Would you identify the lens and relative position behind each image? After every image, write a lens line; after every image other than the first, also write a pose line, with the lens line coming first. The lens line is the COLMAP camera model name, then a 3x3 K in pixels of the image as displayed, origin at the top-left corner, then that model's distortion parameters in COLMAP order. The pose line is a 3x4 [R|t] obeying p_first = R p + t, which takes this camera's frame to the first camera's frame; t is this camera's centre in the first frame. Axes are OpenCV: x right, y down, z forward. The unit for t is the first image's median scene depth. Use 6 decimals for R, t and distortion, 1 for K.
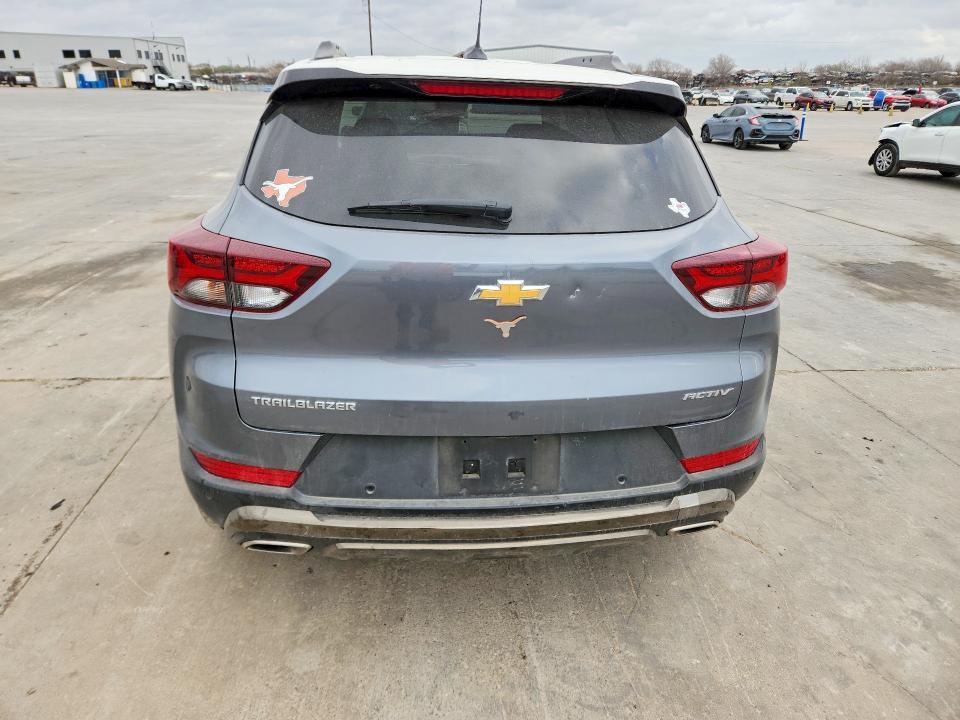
lens RADIAL K [[684.0, 0, 480.0], [0, 684.0, 360.0], [0, 0, 1]] dist [-0.000129, -0.001590]
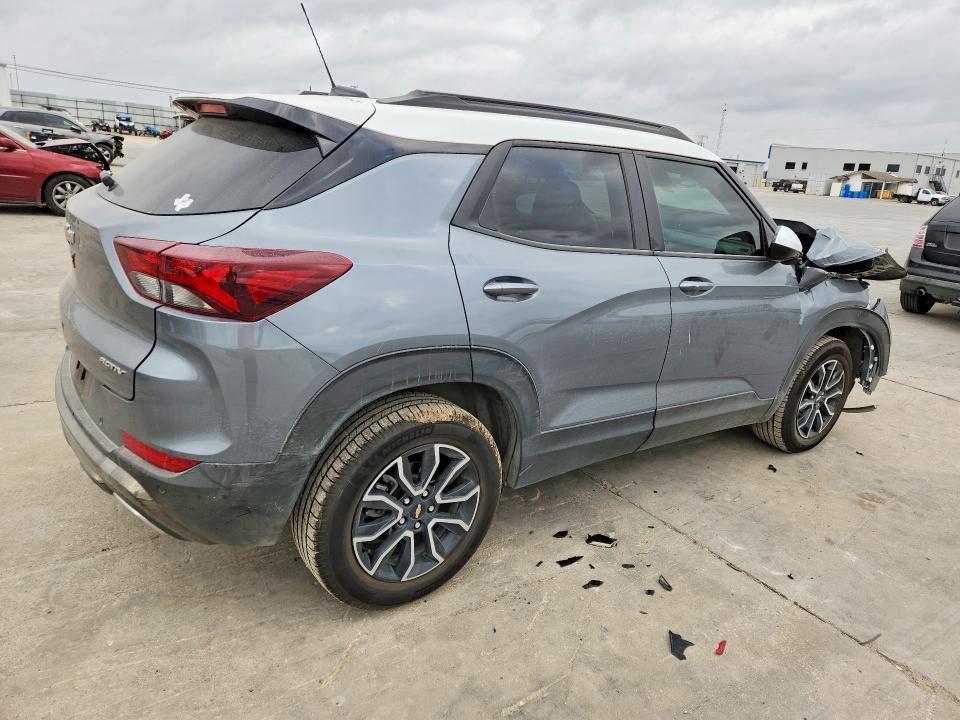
lens RADIAL K [[678.6, 0, 480.0], [0, 678.6, 360.0], [0, 0, 1]] dist [-0.001657, -0.008289]
pose [[0.469781, 0.259019, -0.843929, 0.109245], [-0.385352, 0.920265, 0.067938, -0.018358], [0.794236, 0.293293, 0.532136, 0.065357]]
